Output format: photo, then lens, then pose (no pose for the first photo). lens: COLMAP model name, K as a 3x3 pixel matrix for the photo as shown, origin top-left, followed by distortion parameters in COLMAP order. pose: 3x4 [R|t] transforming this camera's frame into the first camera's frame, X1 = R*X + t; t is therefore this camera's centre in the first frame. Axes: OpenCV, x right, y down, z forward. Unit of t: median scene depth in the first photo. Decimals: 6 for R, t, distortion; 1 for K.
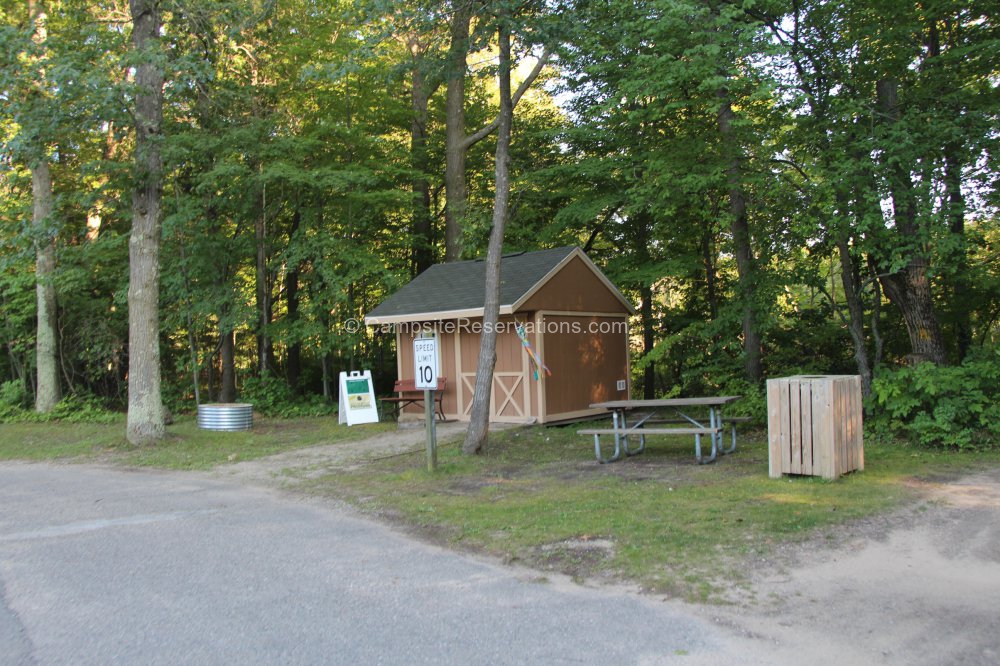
lens RADIAL K [[816.4, 0, 500.0], [0, 816.4, 333.0], [0, 0, 1]] dist [-0.190159, 0.166442]
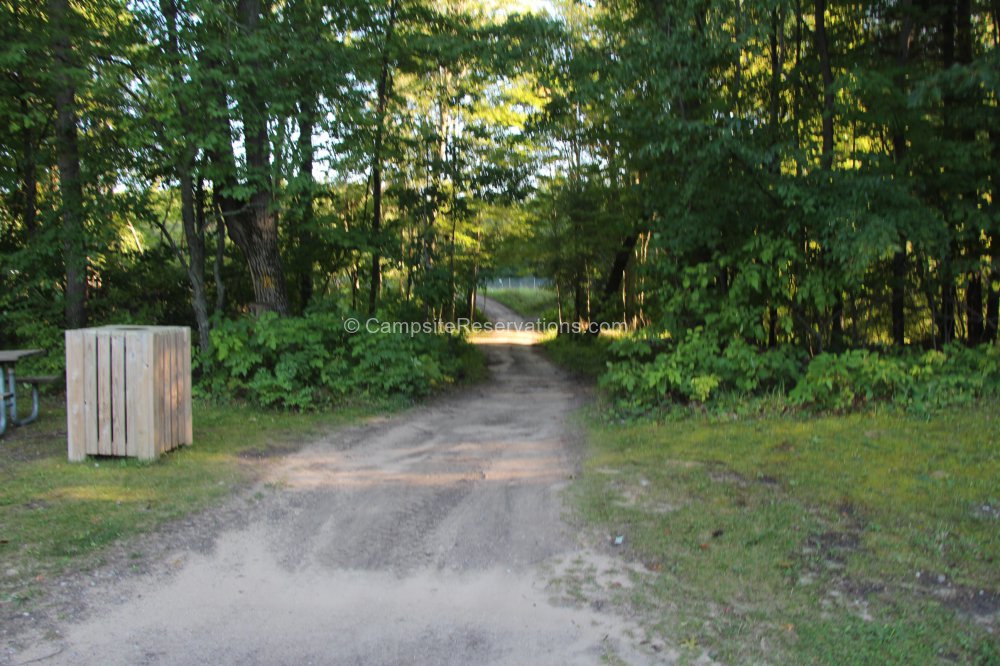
lens RADIAL K [[816.4, 0, 500.0], [0, 816.4, 333.0], [0, 0, 1]] dist [-0.190159, 0.166442]
pose [[0.713570, 0.004749, 0.700568, 0.103199], [-0.052361, 0.997542, 0.046570, 0.004321], [-0.698625, -0.069914, 0.712064, 0.182768]]
